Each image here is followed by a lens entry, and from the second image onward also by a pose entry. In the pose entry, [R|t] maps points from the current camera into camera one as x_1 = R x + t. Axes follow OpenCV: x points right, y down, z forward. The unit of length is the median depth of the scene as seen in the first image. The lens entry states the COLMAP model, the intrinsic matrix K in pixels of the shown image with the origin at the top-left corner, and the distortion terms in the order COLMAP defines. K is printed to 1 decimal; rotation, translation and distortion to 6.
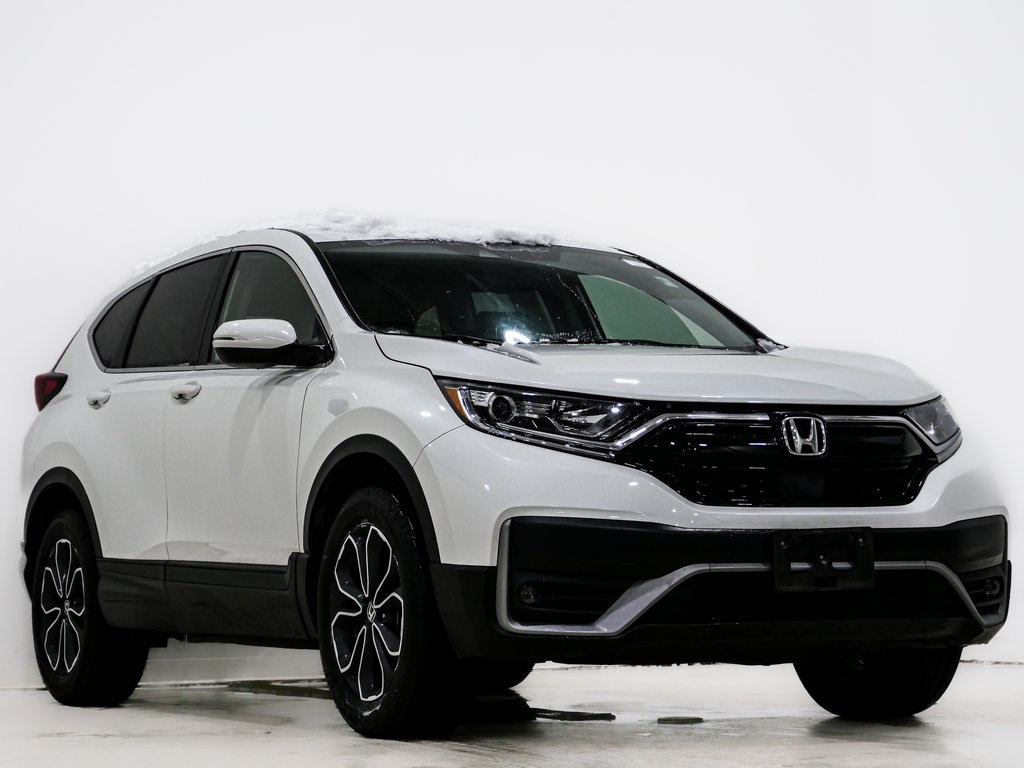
lens RADIAL K [[2825.1, 0, 511.1], [0, 2825.1, 381.3], [0, 0, 1]] dist [0.255771, 0.000000]
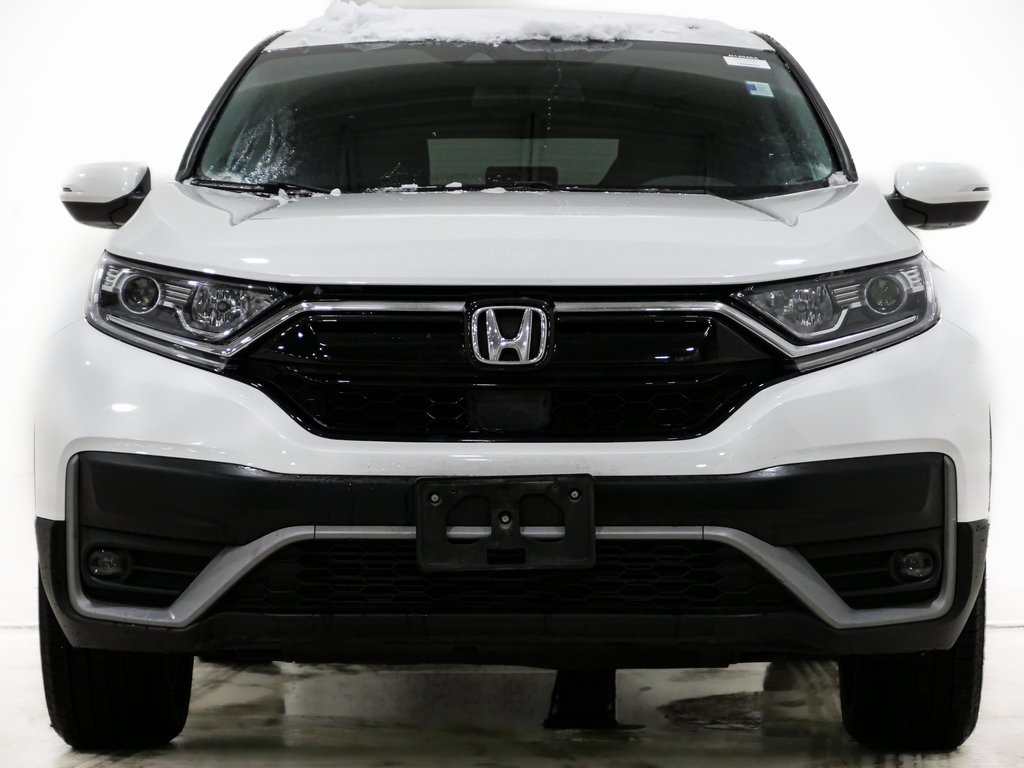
lens RADIAL K [[3525.7, 0, 513.6], [0, 3525.7, 383.3], [0, 0, 1]] dist [-0.040139, 0.000000]
pose [[0.880789, 0.010724, -0.473387, 0.495142], [0.017252, 0.998353, 0.054715, -0.014606], [0.473194, -0.056359, 0.879153, 0.274703]]
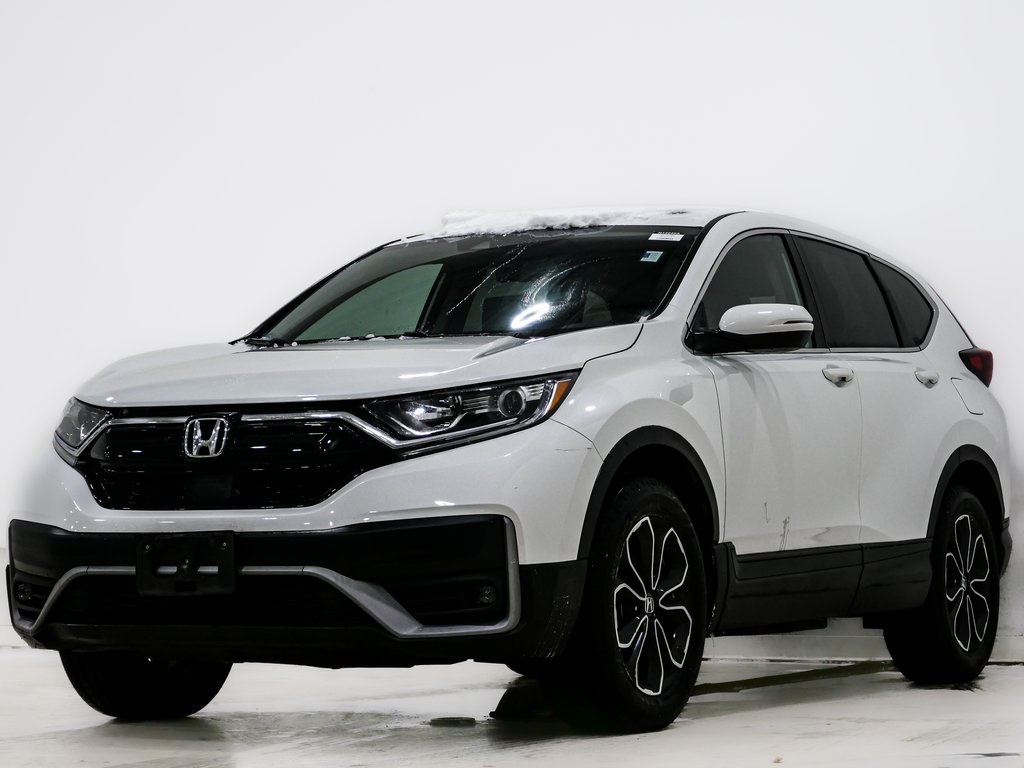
lens RADIAL K [[2742.9, 0, 511.5], [0, 2742.9, 385.4], [0, 0, 1]] dist [0.127321, 0.000000]
pose [[0.557170, -0.032686, -0.829755, 0.956913], [0.053055, 0.998585, -0.003711, 0.010289], [0.828702, -0.041955, 0.558115, 0.555383]]
